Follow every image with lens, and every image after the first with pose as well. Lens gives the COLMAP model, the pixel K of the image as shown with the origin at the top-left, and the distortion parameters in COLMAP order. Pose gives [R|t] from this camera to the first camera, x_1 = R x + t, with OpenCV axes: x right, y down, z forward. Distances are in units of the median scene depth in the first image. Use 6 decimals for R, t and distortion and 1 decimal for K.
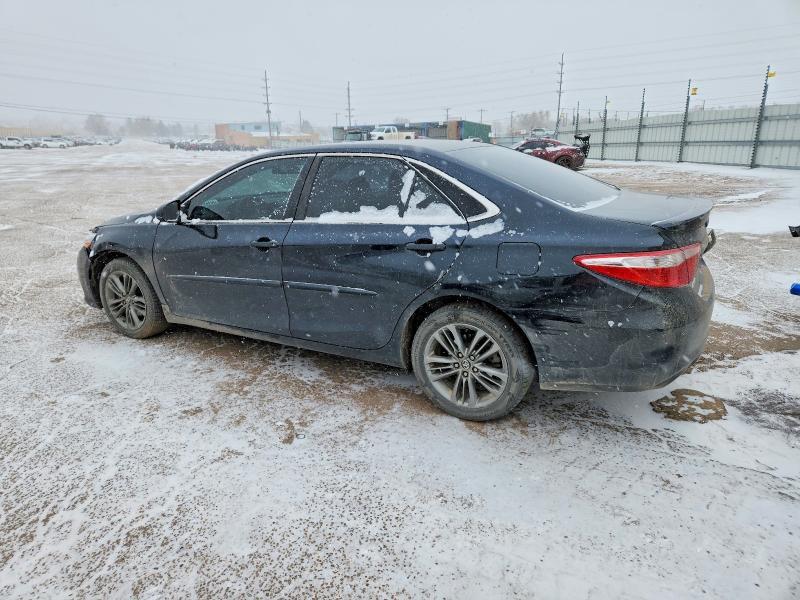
lens RADIAL K [[522.0, 0, 392.9], [0, 522.0, 300.1], [0, 0, 1]] dist [0.035206, -0.005363]
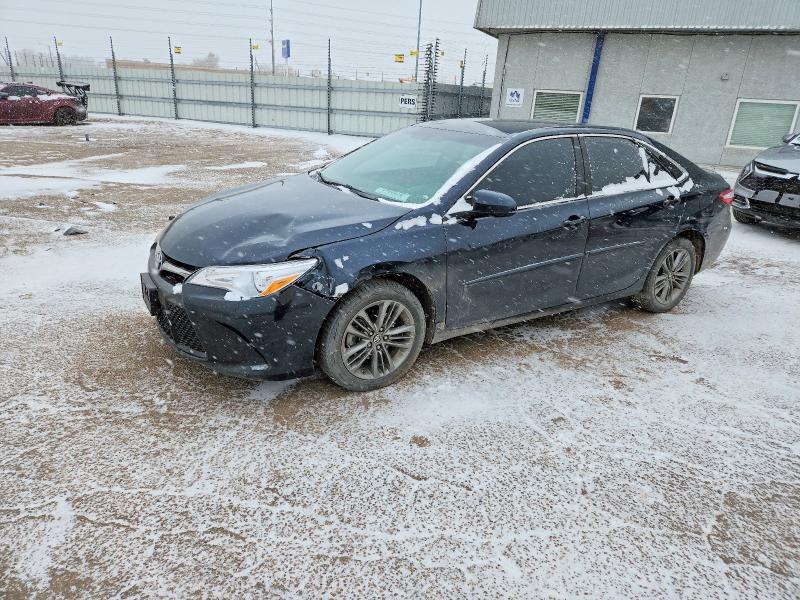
lens RADIAL K [[522.0, 0, 392.6], [0, 522.0, 299.2], [0, 0, 1]] dist [0.035206, -0.005363]
pose [[0.489953, -0.269356, 0.829092, -1.307143], [0.198966, 0.960517, 0.194474, -0.229057], [-0.848739, 0.069678, 0.524201, 0.742364]]
